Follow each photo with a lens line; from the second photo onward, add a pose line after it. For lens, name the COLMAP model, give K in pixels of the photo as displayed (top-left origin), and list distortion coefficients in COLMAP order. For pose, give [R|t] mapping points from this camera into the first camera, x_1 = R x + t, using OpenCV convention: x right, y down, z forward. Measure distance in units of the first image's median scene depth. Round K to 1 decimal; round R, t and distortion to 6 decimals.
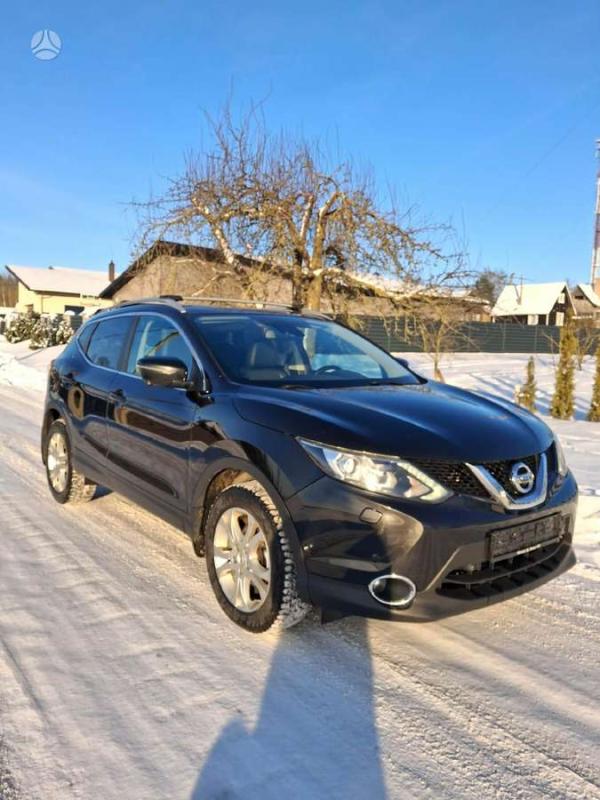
lens RADIAL K [[612.2, 0, 264.3], [0, 612.2, 401.1], [0, 0, 1]] dist [-0.001223, -0.001983]
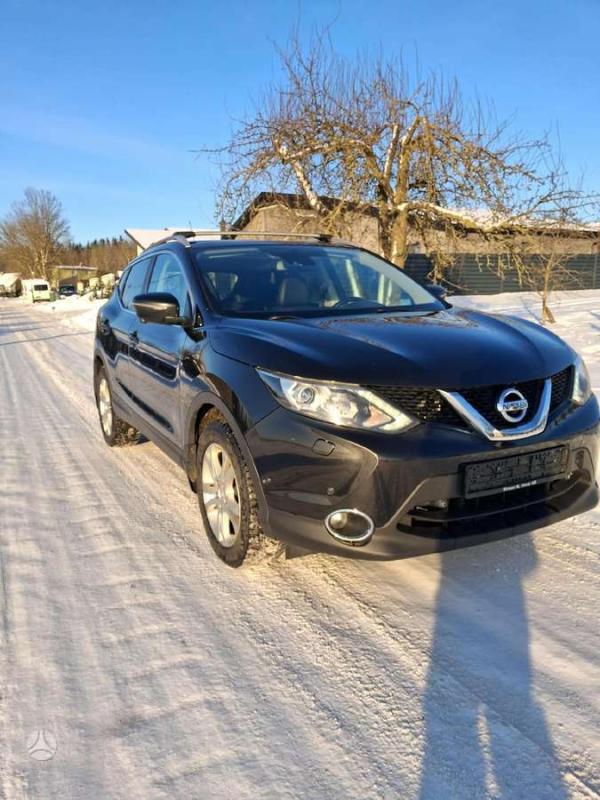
lens RADIAL K [[612.2, 0, 264.3], [0, 612.2, 401.1], [0, 0, 1]] dist [-0.001223, -0.001983]
pose [[0.982457, -0.018173, -0.185603, 0.221564], [0.032589, 0.996657, 0.074917, 0.039036], [0.183621, -0.079652, 0.979765, 0.067686]]
